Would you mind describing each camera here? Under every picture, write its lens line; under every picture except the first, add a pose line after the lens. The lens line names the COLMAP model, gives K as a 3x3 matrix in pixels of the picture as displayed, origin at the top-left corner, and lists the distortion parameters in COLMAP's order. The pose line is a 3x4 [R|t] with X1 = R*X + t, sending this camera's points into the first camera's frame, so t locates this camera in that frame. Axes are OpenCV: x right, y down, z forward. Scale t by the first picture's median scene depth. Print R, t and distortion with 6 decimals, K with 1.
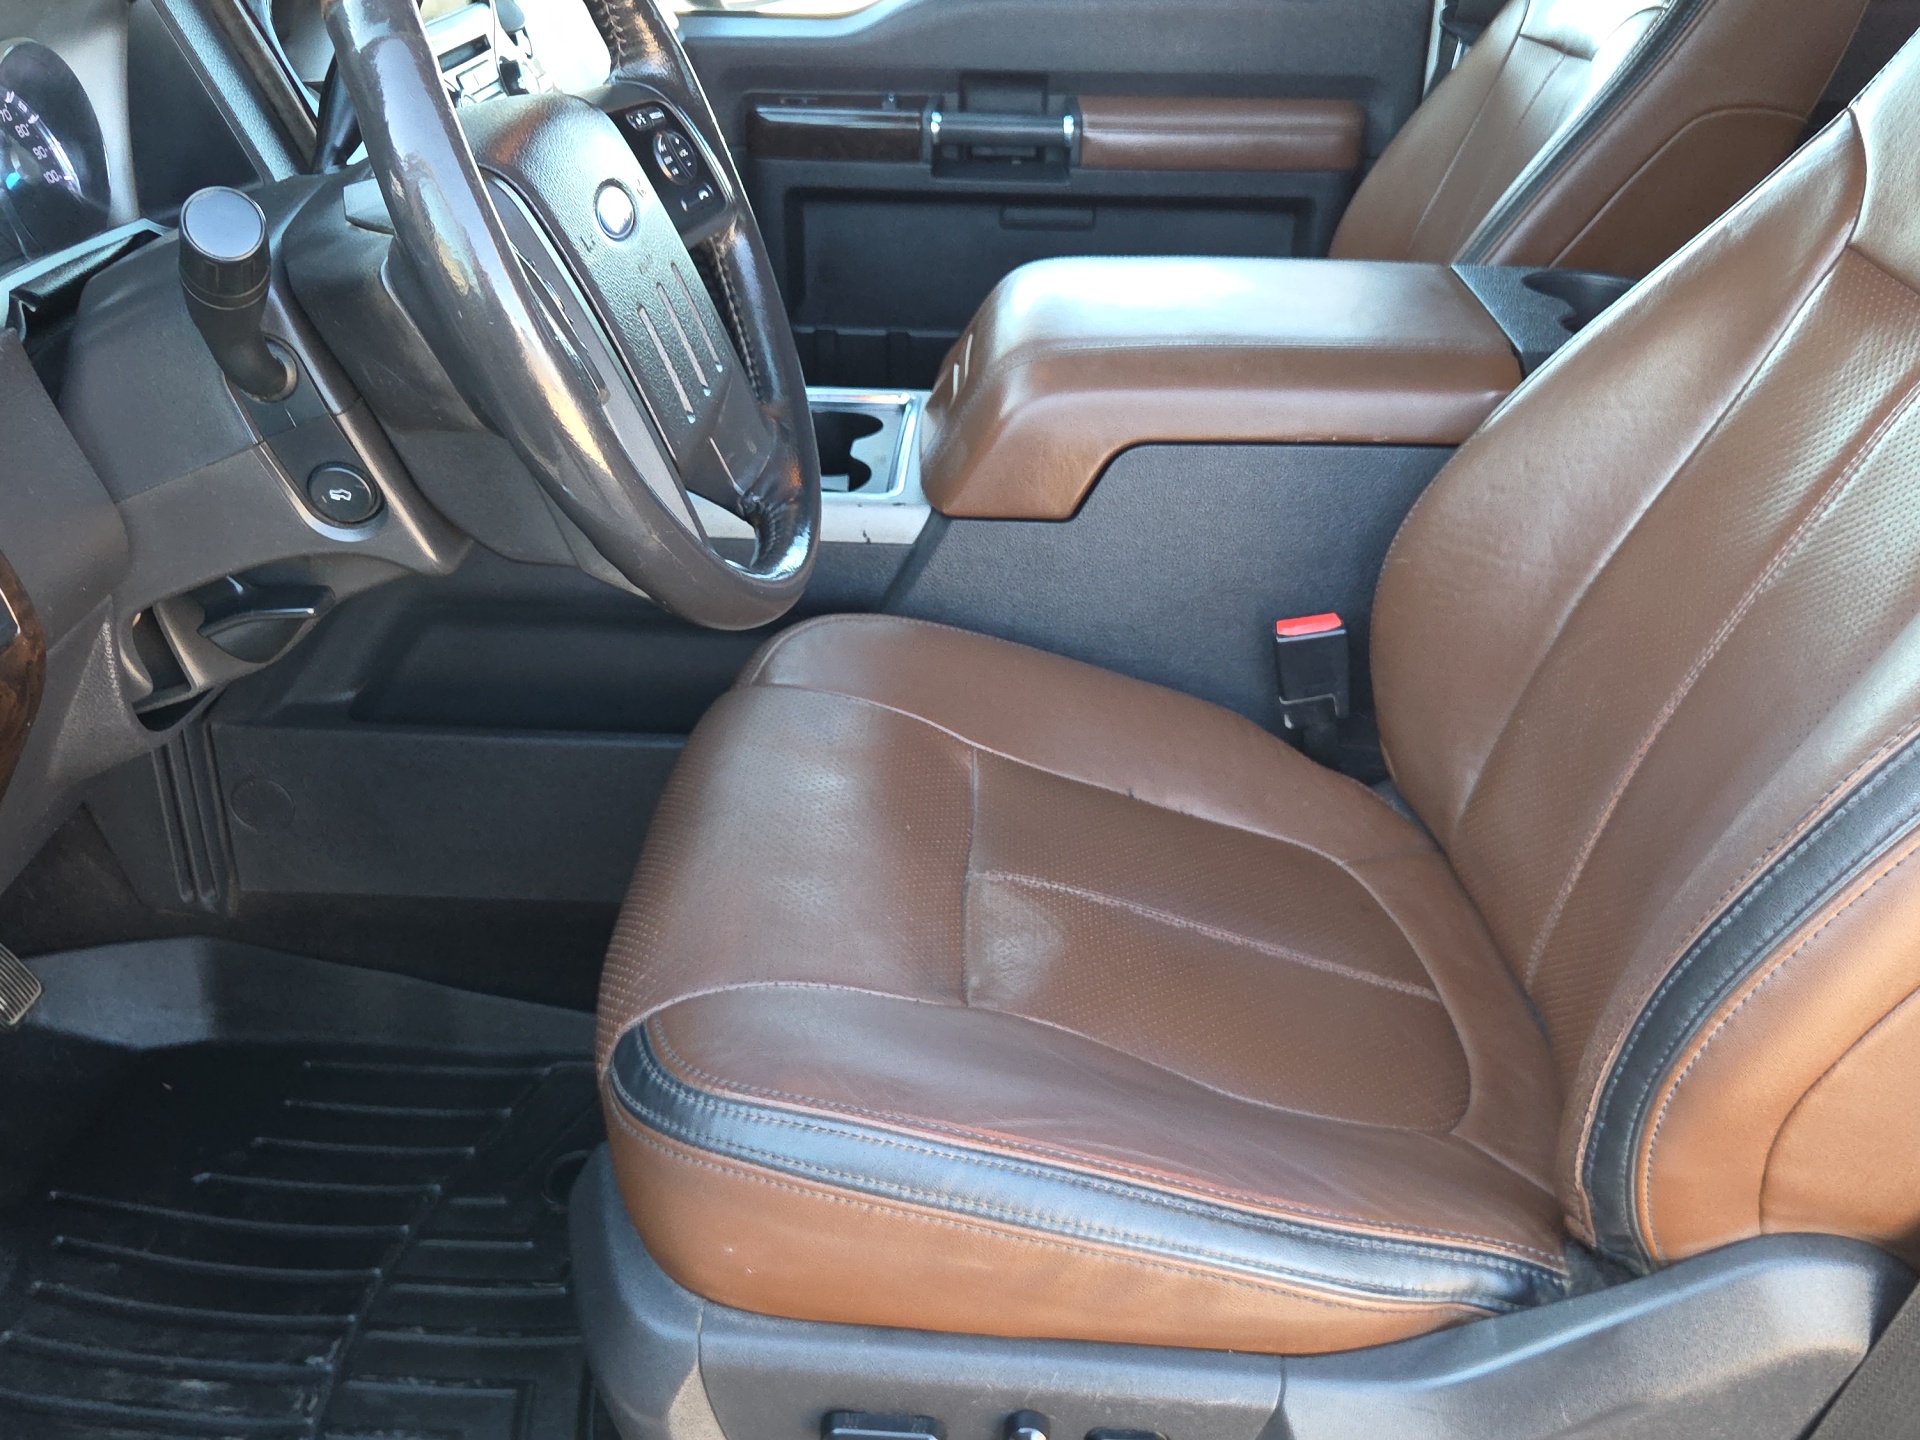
lens RADIAL K [[1788.2, 0, 968.5], [0, 1788.2, 693.5], [0, 0, 1]] dist [0.069965, -0.111668]
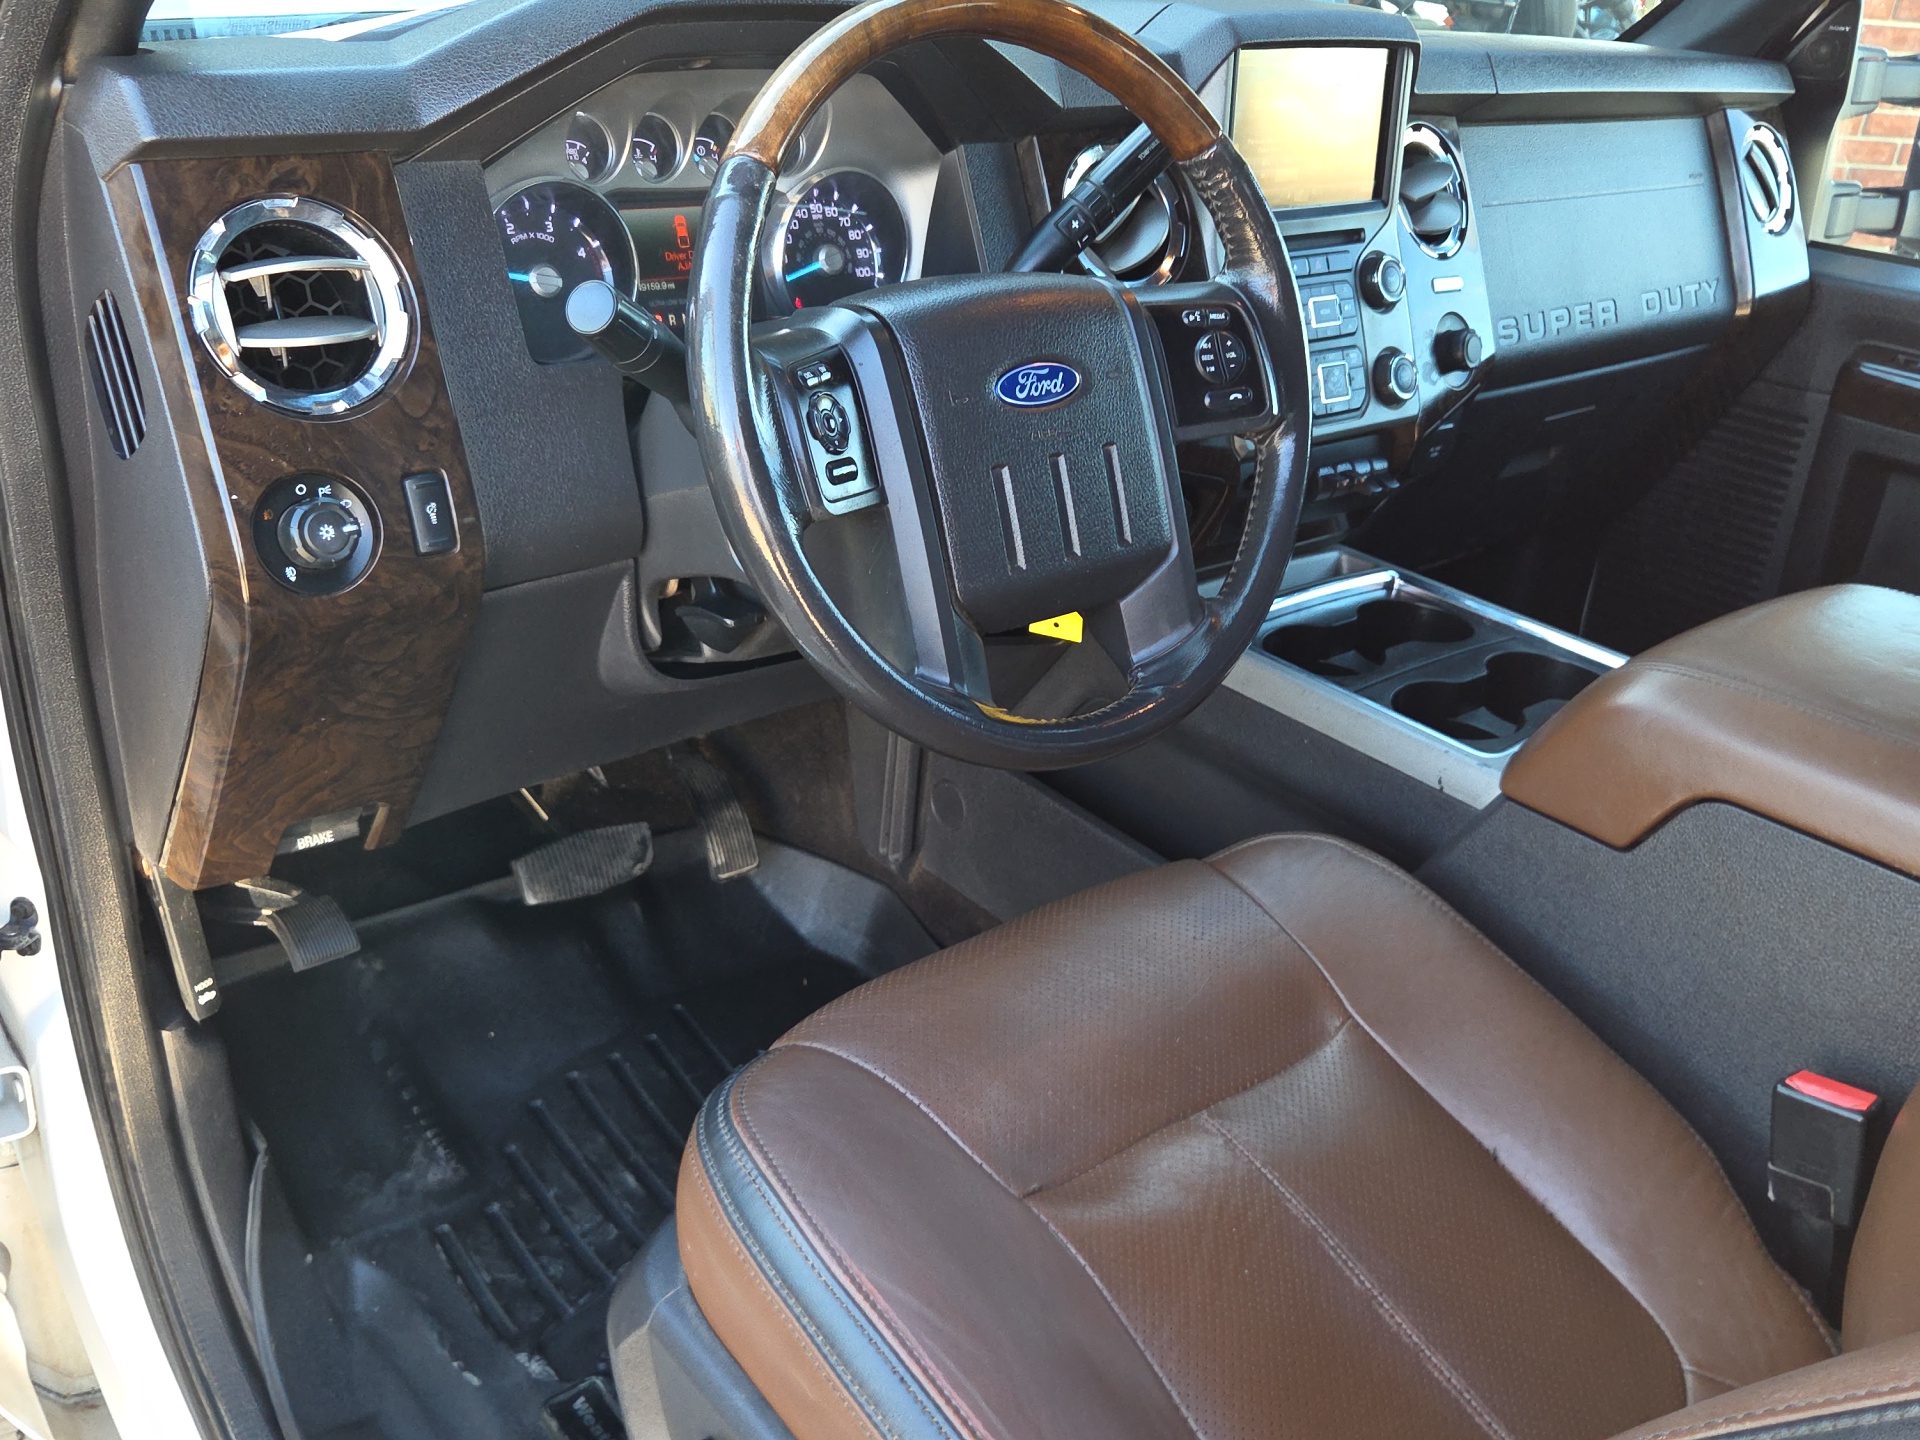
lens RADIAL K [[1788.2, 0, 968.5], [0, 1788.2, 693.5], [0, 0, 1]] dist [0.069965, -0.111668]
pose [[0.658526, 0.341146, -0.670792, 0.434402], [-0.392870, 0.916089, 0.080211, -0.119188], [0.641869, 0.210713, 0.737295, 0.137145]]
